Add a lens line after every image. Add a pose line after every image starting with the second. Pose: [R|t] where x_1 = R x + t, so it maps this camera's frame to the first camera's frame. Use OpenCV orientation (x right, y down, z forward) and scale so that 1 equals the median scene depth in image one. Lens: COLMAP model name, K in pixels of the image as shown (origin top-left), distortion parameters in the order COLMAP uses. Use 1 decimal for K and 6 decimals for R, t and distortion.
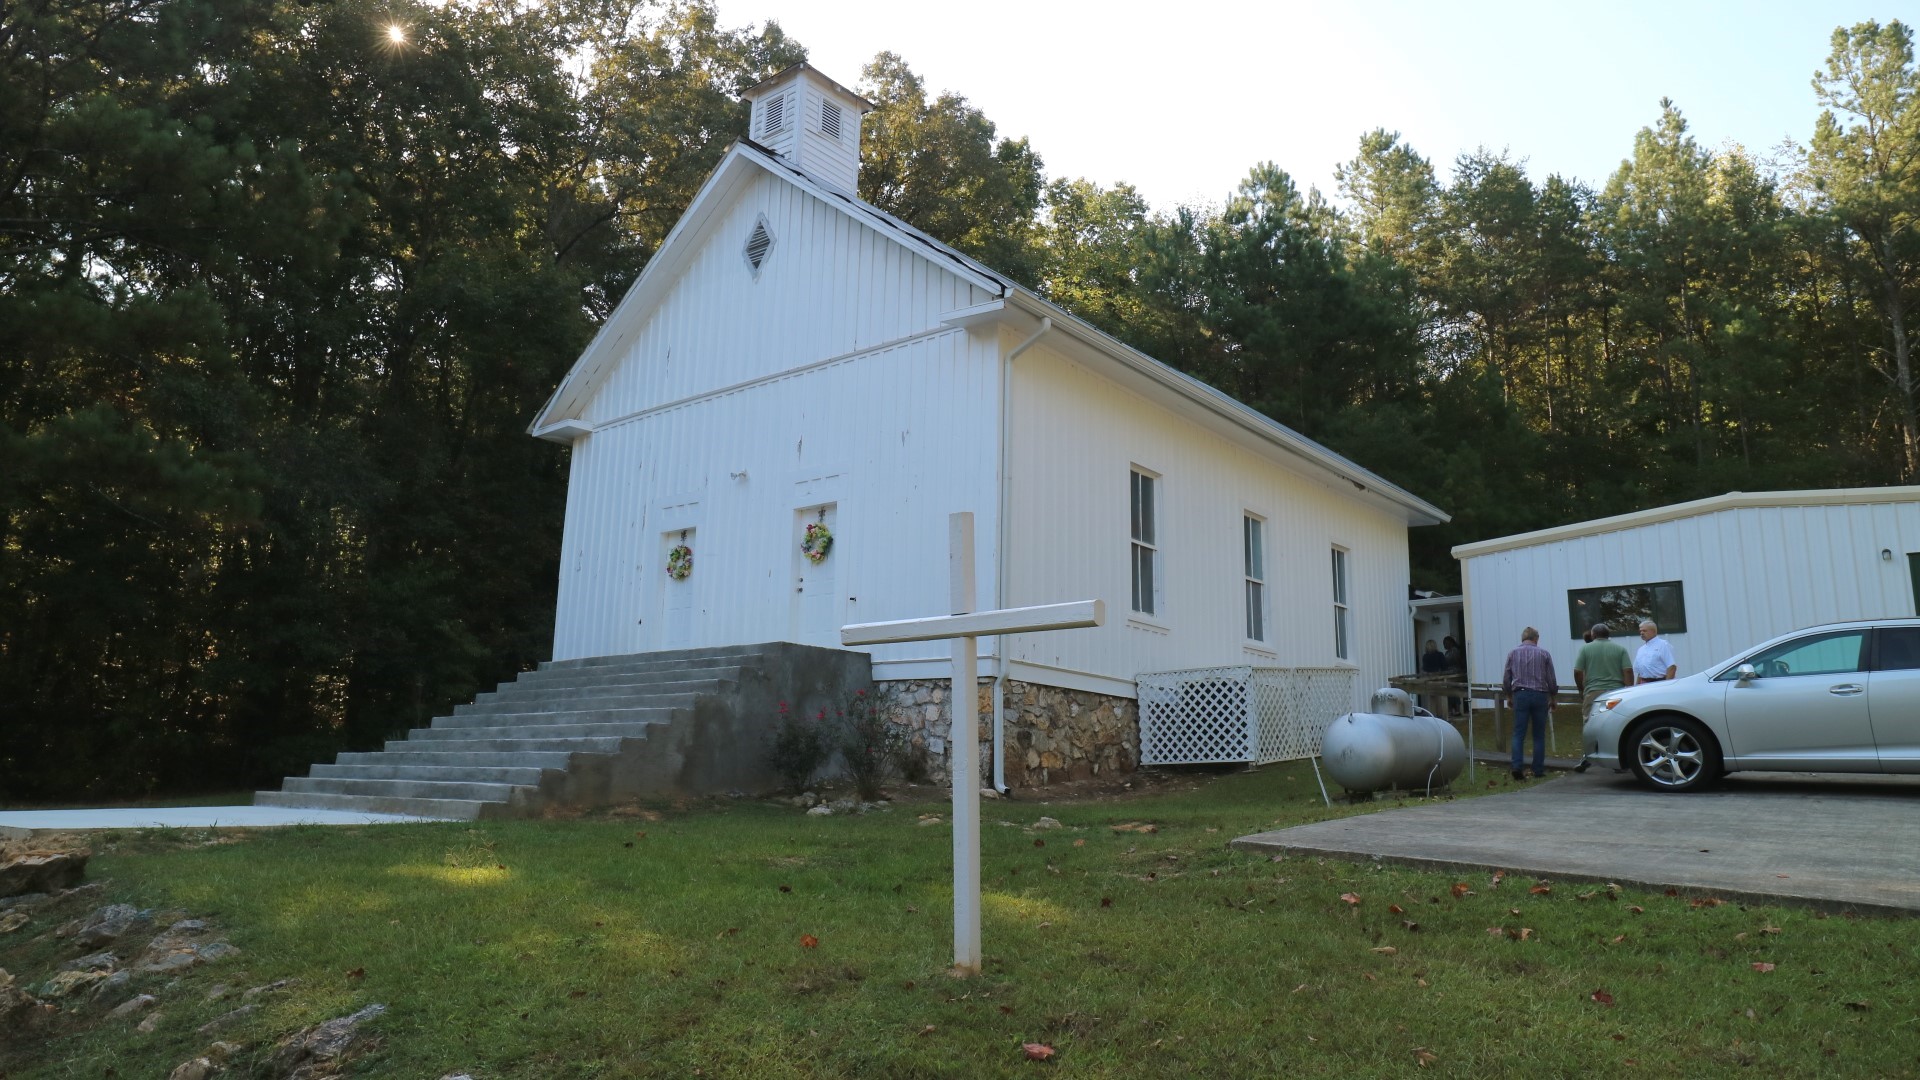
lens RADIAL K [[974.1, 0, 960.0], [0, 974.1, 540.0], [0, 0, 1]] dist [-0.000451, 0.000021]
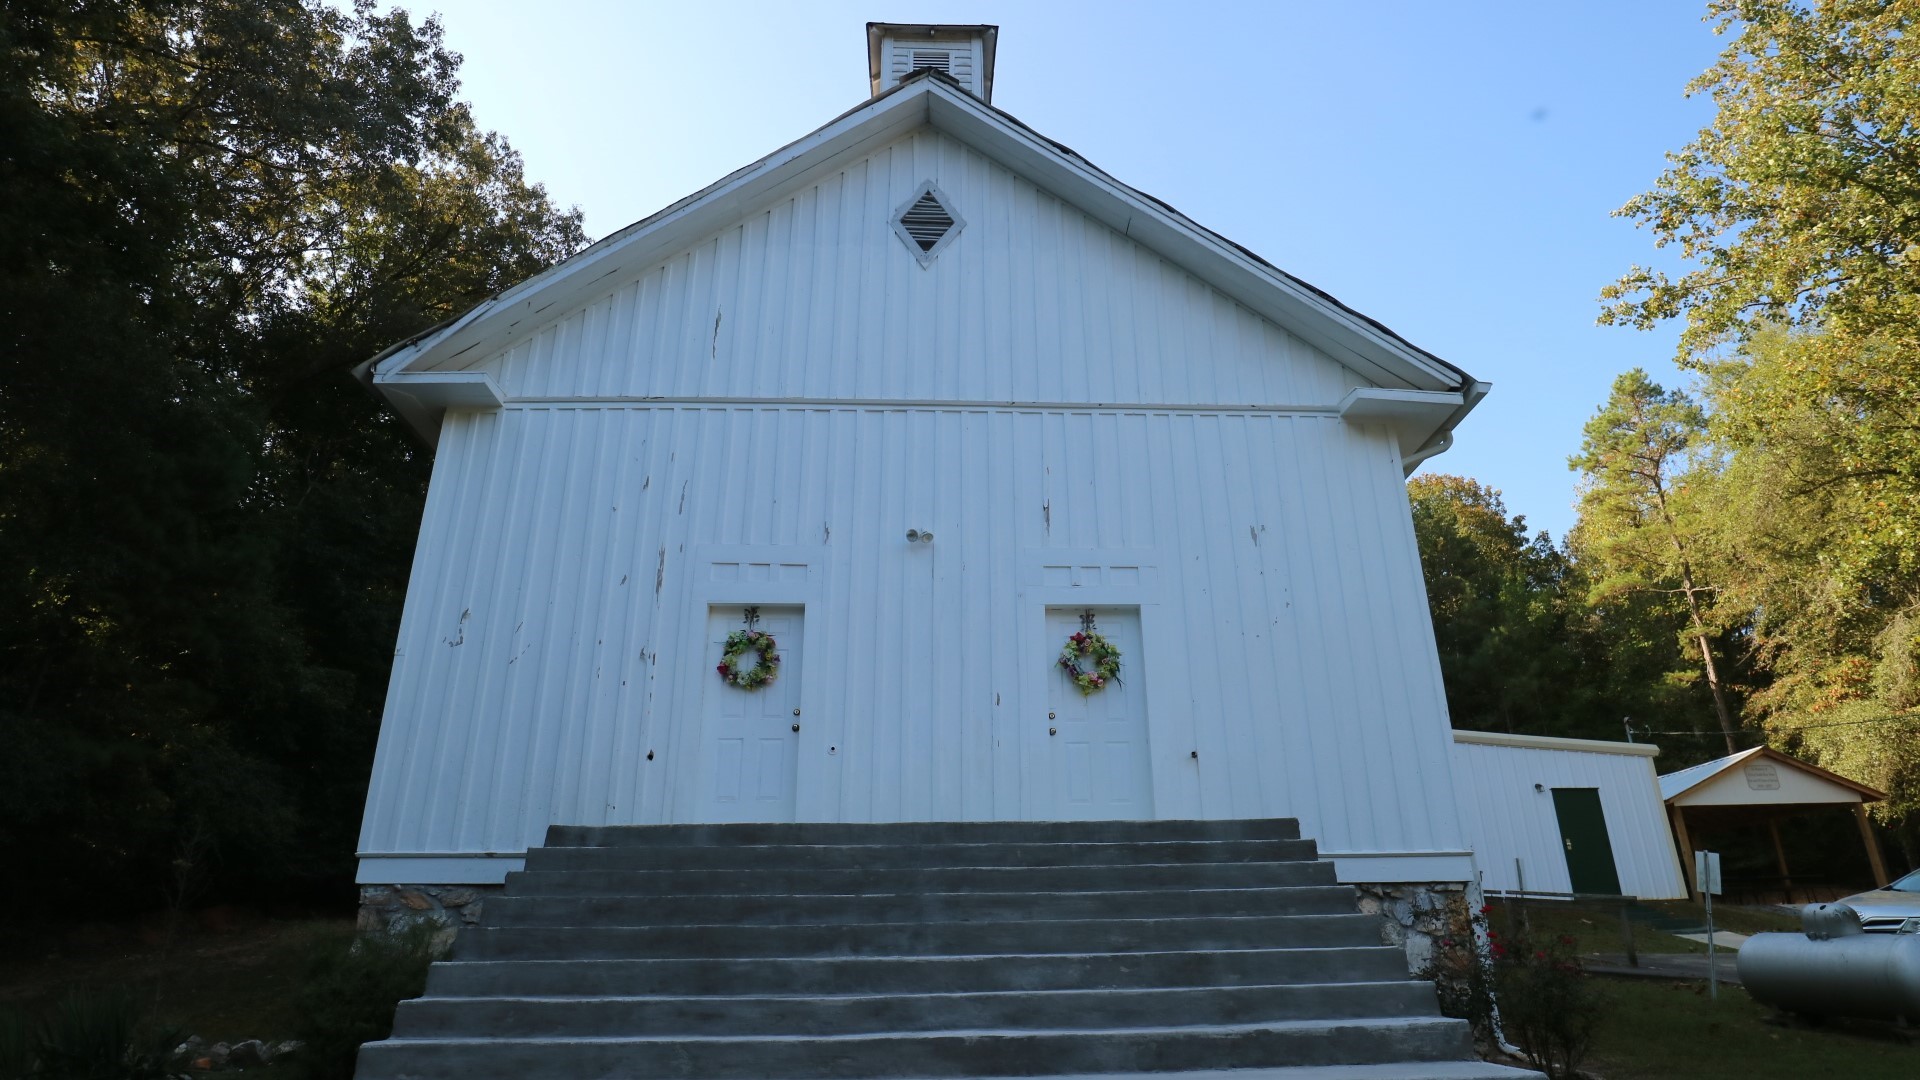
lens RADIAL K [[974.1, 0, 960.0], [0, 974.1, 540.0], [0, 0, 1]] dist [-0.000451, 0.000021]
pose [[0.803510, 0.212377, 0.556119, -0.522253], [-0.110346, 0.971143, -0.211436, 0.062409], [-0.584975, 0.108525, 0.803758, 0.449068]]
